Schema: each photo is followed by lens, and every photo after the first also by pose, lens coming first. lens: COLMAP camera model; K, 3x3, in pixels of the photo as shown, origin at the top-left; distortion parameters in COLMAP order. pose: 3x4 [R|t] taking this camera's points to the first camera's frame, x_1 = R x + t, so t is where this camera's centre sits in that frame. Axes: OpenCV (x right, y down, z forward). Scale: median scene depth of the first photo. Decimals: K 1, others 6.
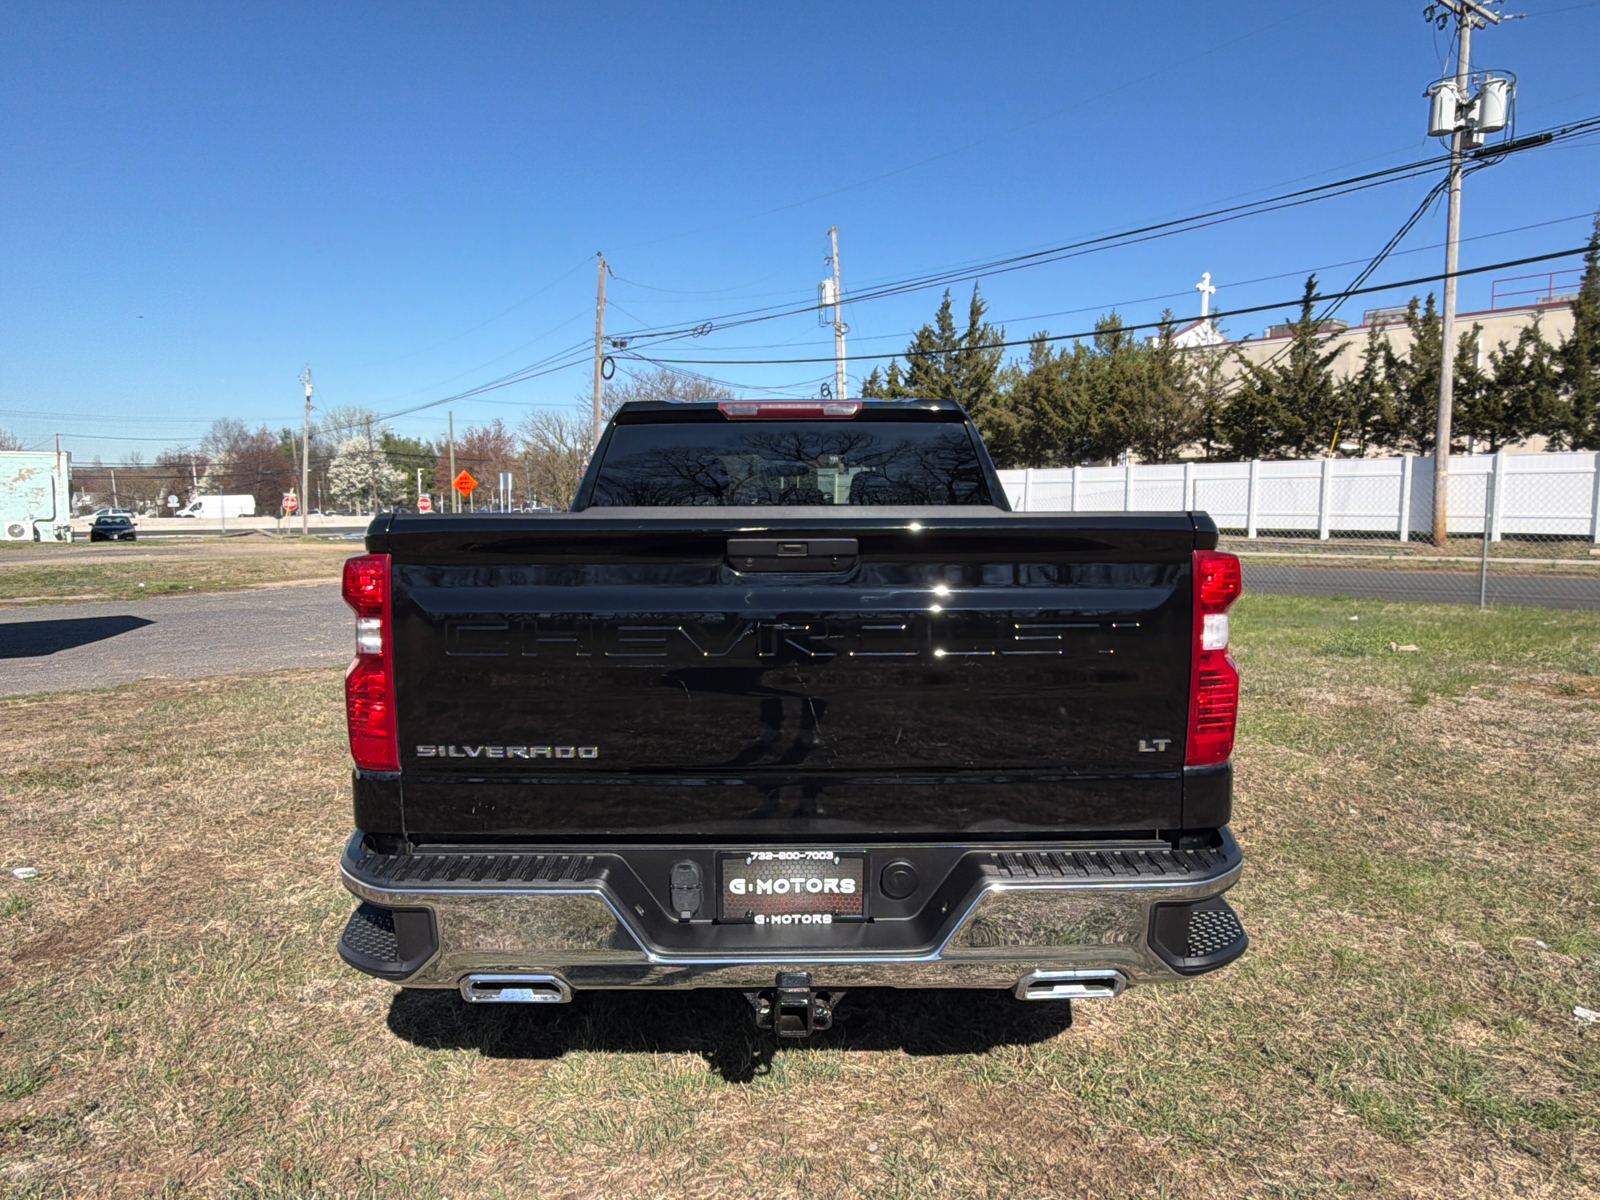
lens RADIAL K [[1057.0, 0, 792.0], [0, 1057.0, 598.8], [0, 0, 1]] dist [0.001728, 0.000347]
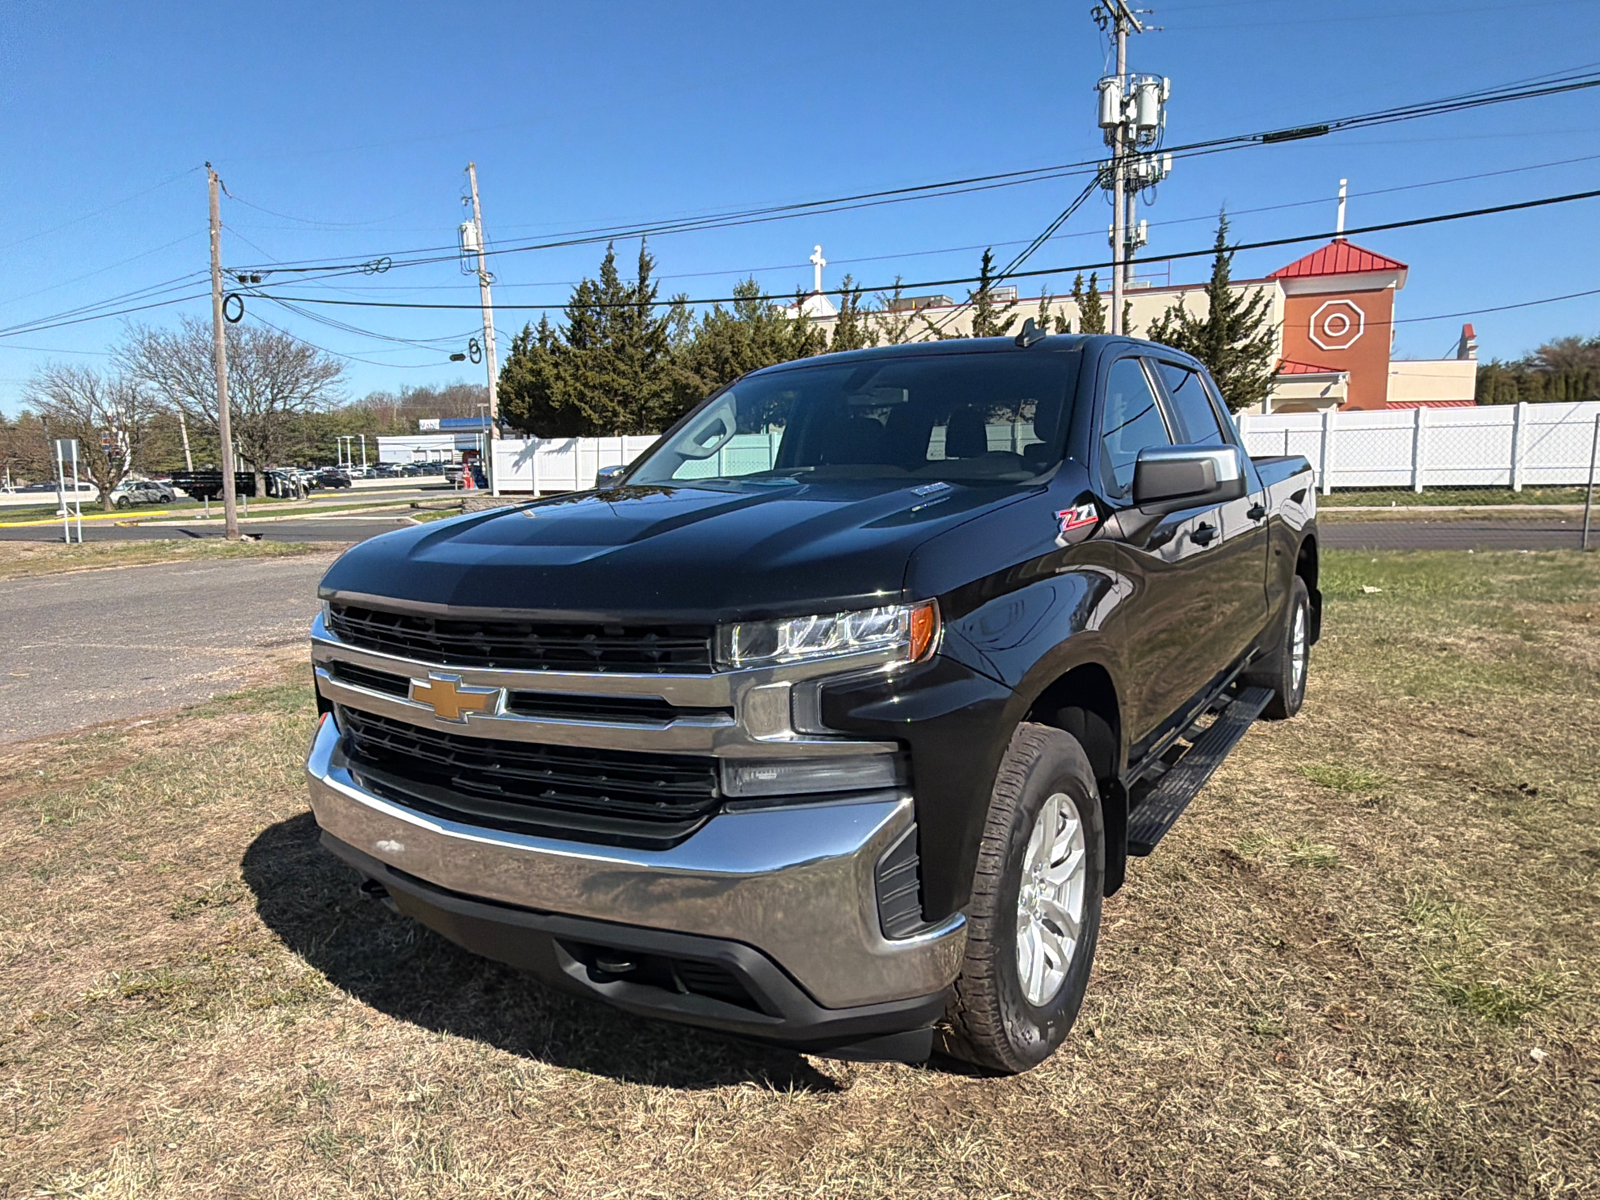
lens RADIAL K [[1057.0, 0, 791.9], [0, 1057.0, 605.7], [0, 0, 1]] dist [0.001728, 0.000347]
pose [[0.915397, -0.066000, 0.397105, -0.137837], [0.052065, 0.997594, 0.045784, -0.005757], [-0.399171, -0.021236, 0.916630, 0.090470]]
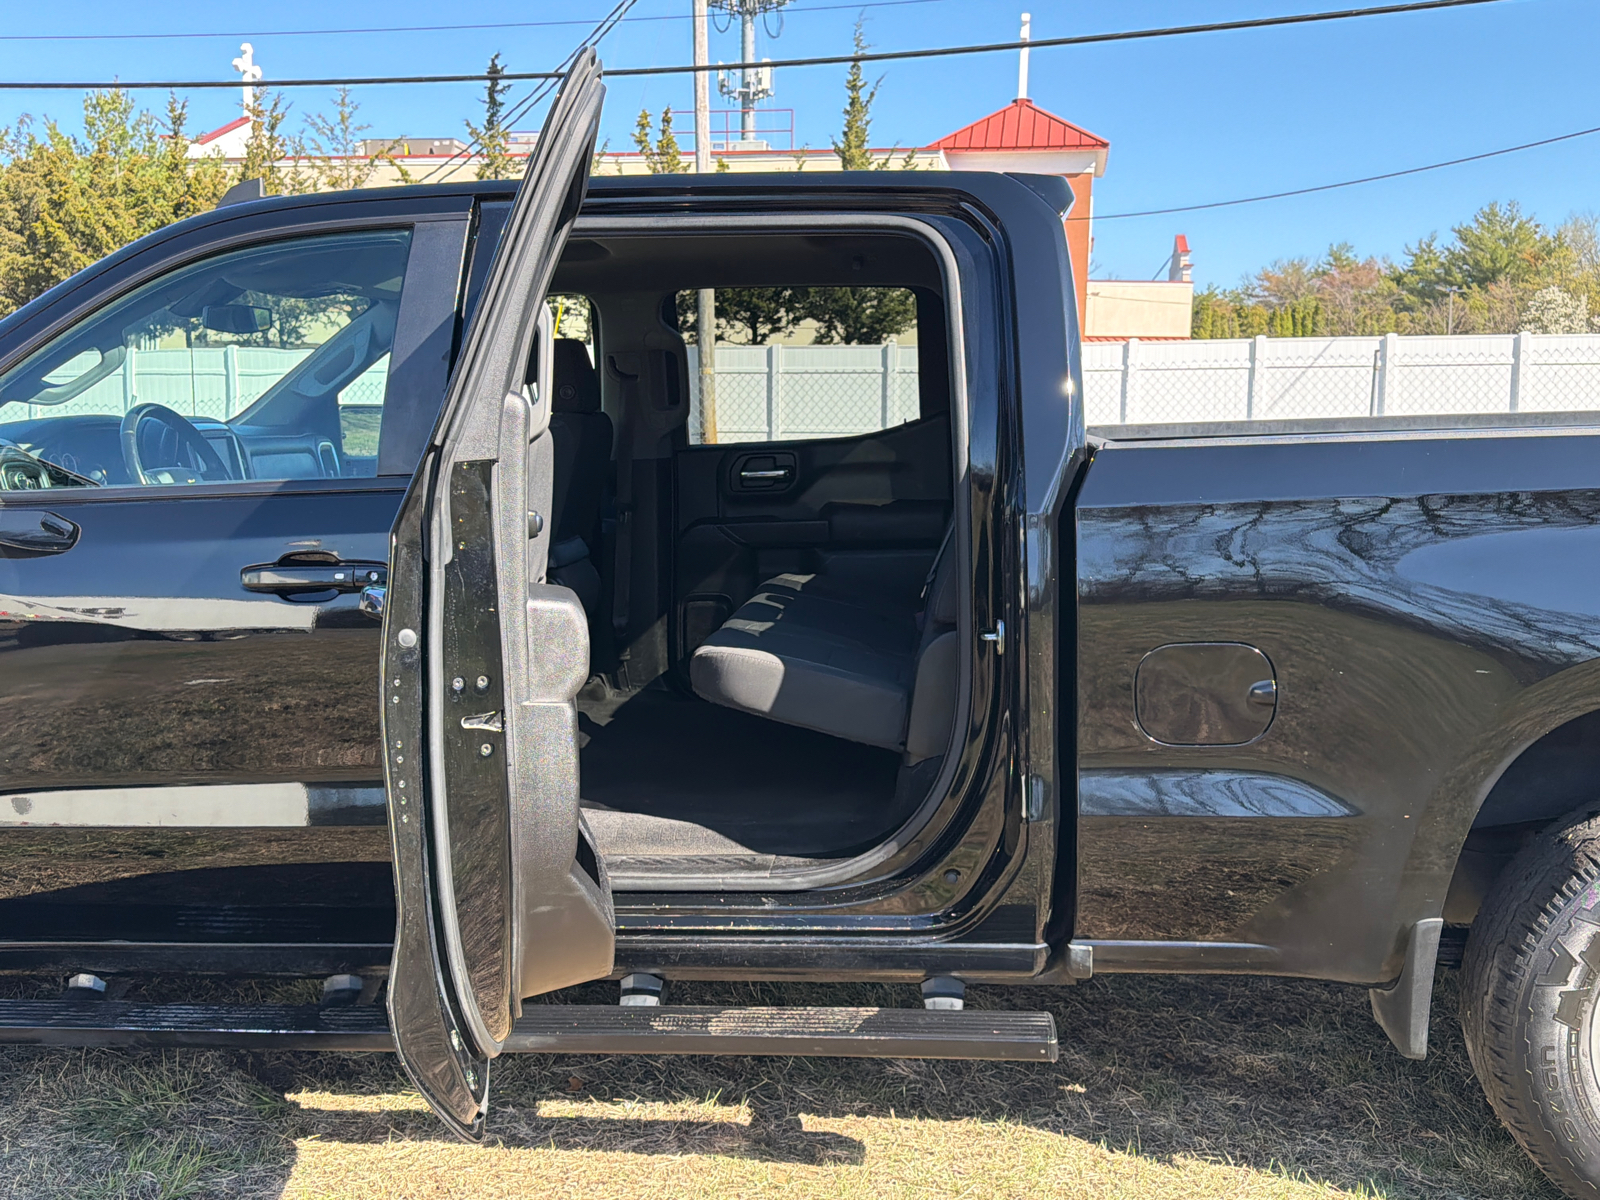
lens RADIAL K [[1558.3, 0, 796.1], [0, 1558.3, 614.3], [0, 0, 1]] dist [0.034930, 0.000000]
pose [[0.738651, -0.084471, 0.668774, -0.043856], [0.057892, 0.996401, 0.061912, -0.014995], [-0.671597, -0.007014, 0.740883, 0.163788]]
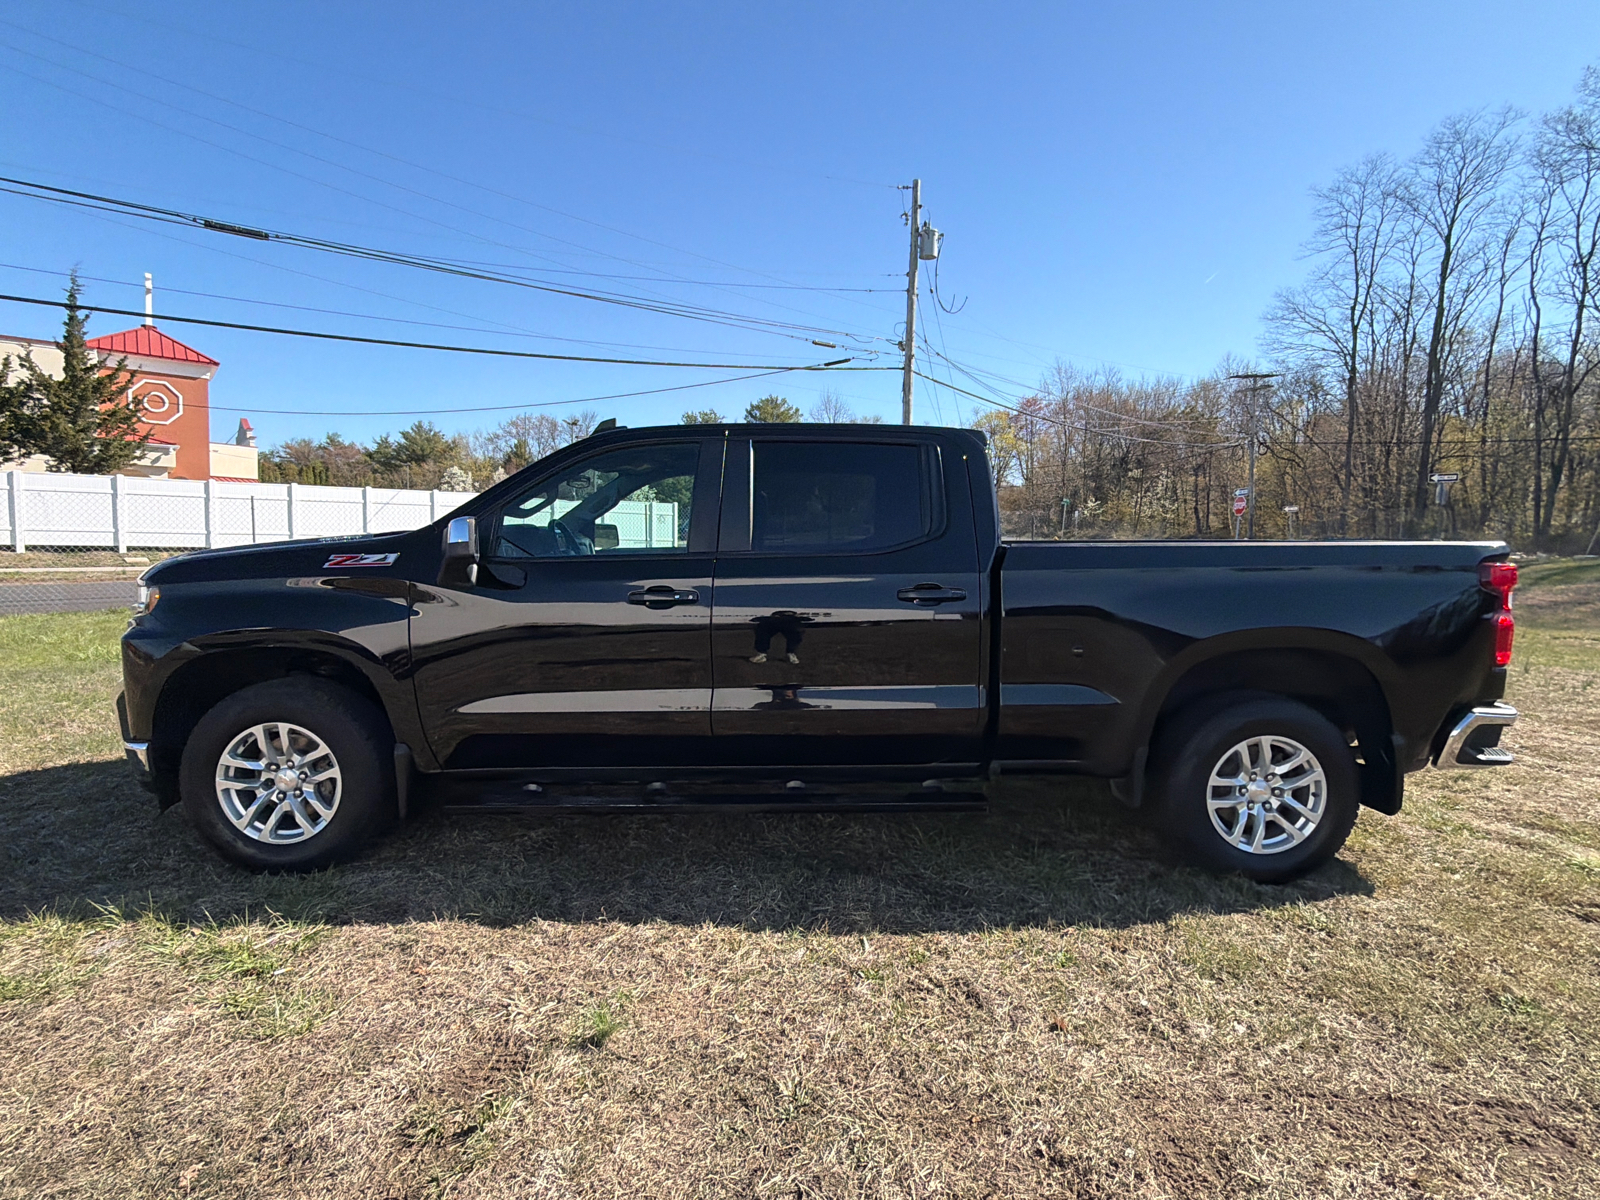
lens RADIAL K [[830.6, 0, 799.2], [0, 830.6, 596.9], [0, 0, 1]] dist [0.000830, -0.000854]
pose [[-0.021608, -0.072012, 0.997170, -0.161937], [0.067864, 0.994996, 0.073326, -0.015135], [-0.997461, 0.069256, -0.016613, 0.196192]]
